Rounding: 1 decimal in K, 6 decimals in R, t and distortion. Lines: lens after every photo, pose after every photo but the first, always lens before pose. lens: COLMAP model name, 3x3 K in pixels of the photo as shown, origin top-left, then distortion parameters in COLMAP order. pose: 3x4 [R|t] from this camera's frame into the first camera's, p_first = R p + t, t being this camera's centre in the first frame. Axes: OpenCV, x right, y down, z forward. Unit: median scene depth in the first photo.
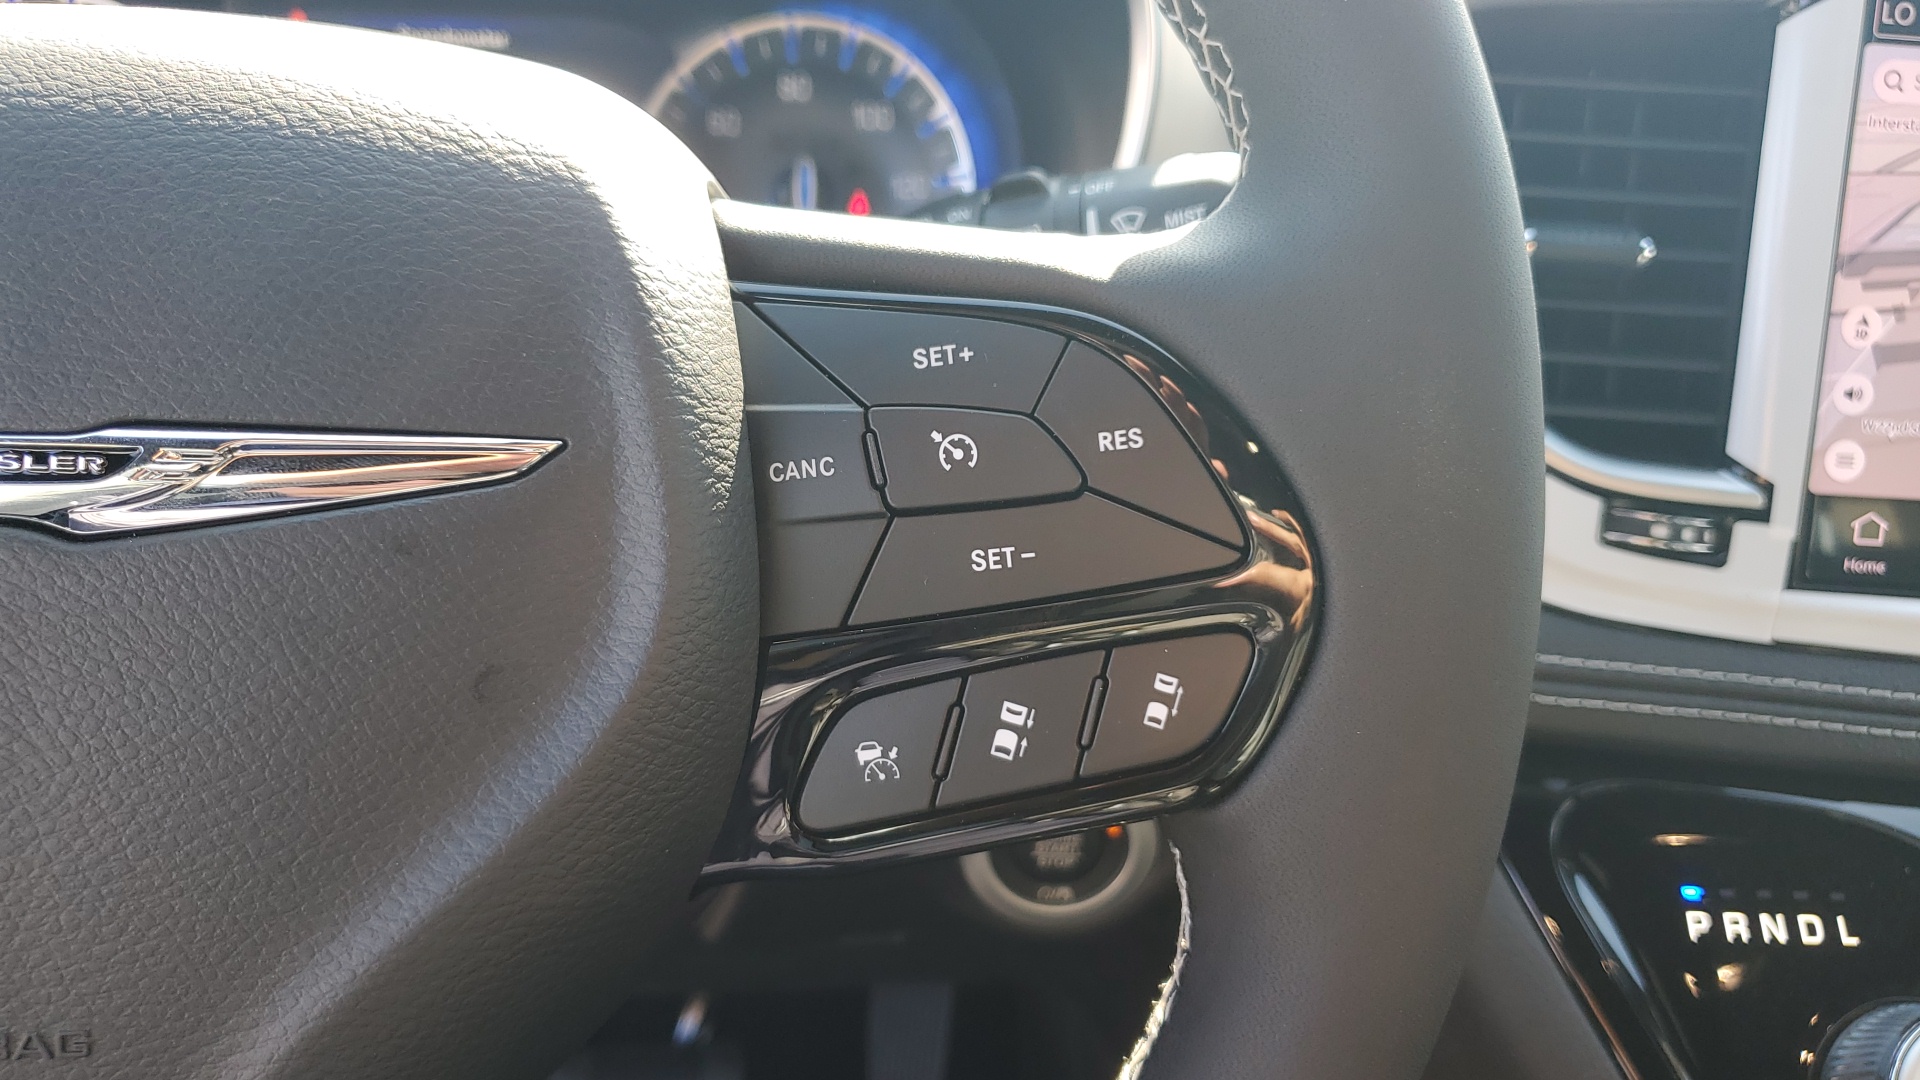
lens RADIAL K [[1557.1, 0, 961.8], [0, 1557.1, 529.5], [0, 0, 1]] dist [0.061534, -0.084704]
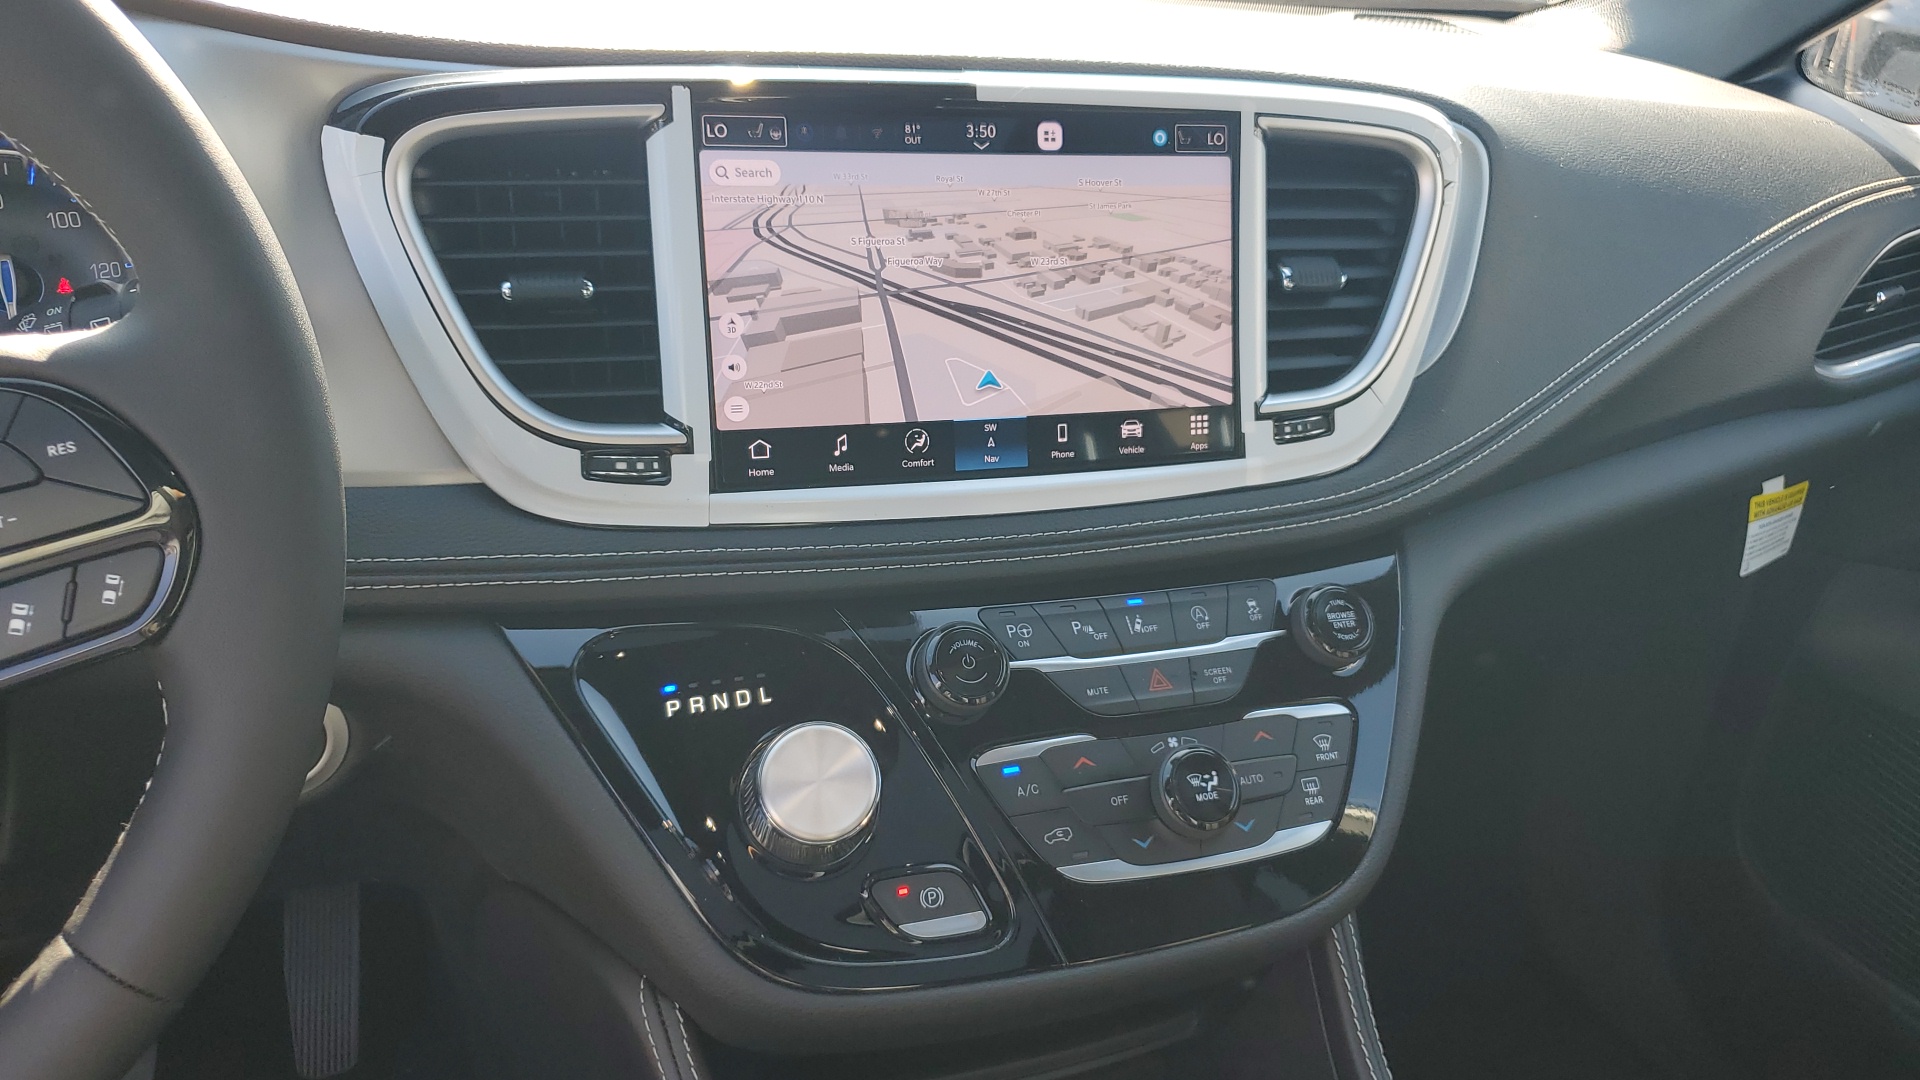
lens RADIAL K [[1557.1, 0, 1007.0], [0, 1557.1, 538.4], [0, 0, 1]] dist [0.061534, -0.084704]
pose [[0.941628, -0.133595, 0.309014, 0.319881], [0.129991, 0.990988, 0.032321, 0.073894], [-0.310547, 0.009735, 0.950508, -0.615642]]
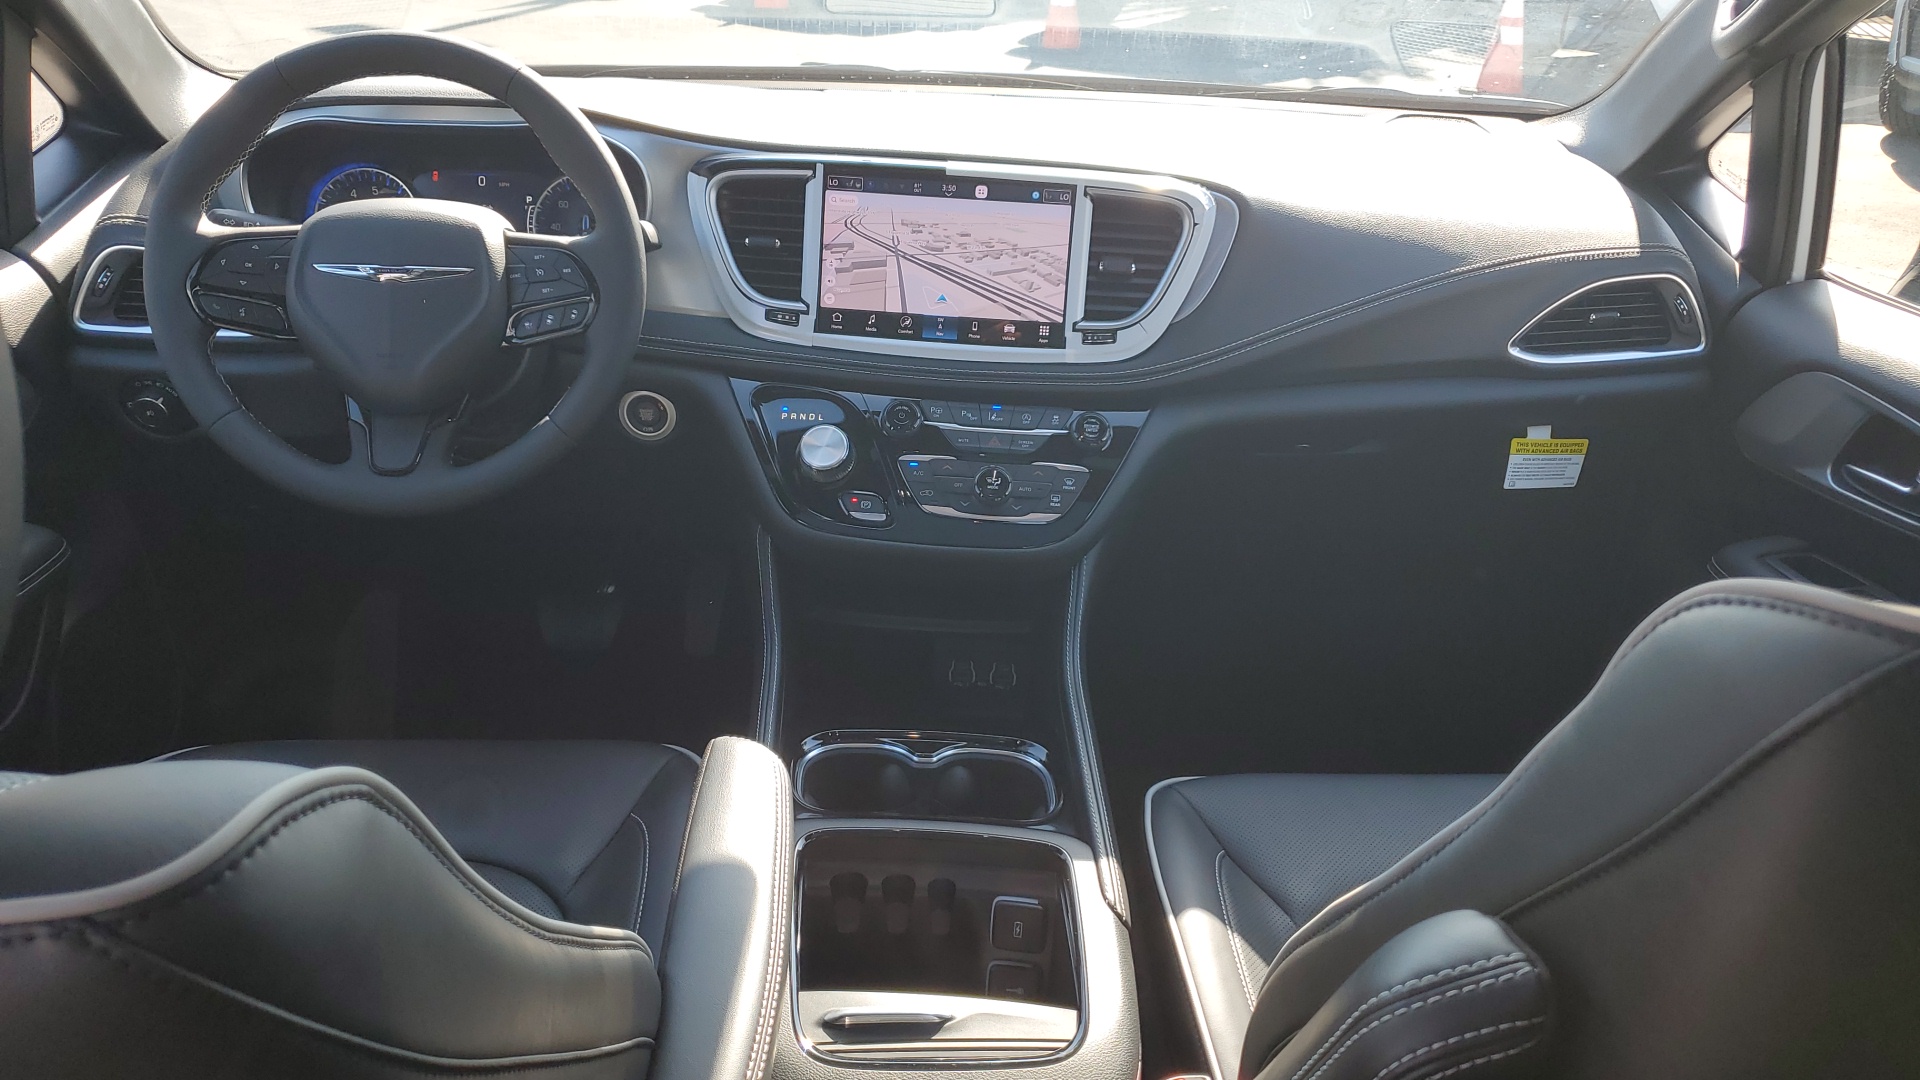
lens RADIAL K [[1557.1, 0, 970.2], [0, 1557.1, 560.5], [0, 0, 1]] dist [0.061534, -0.084704]
pose [[0.997707, 0.012165, -0.066584, 1.196596], [-0.011003, 0.999781, 0.017785, 0.538387], [0.066786, -0.017012, 0.997622, -2.862931]]
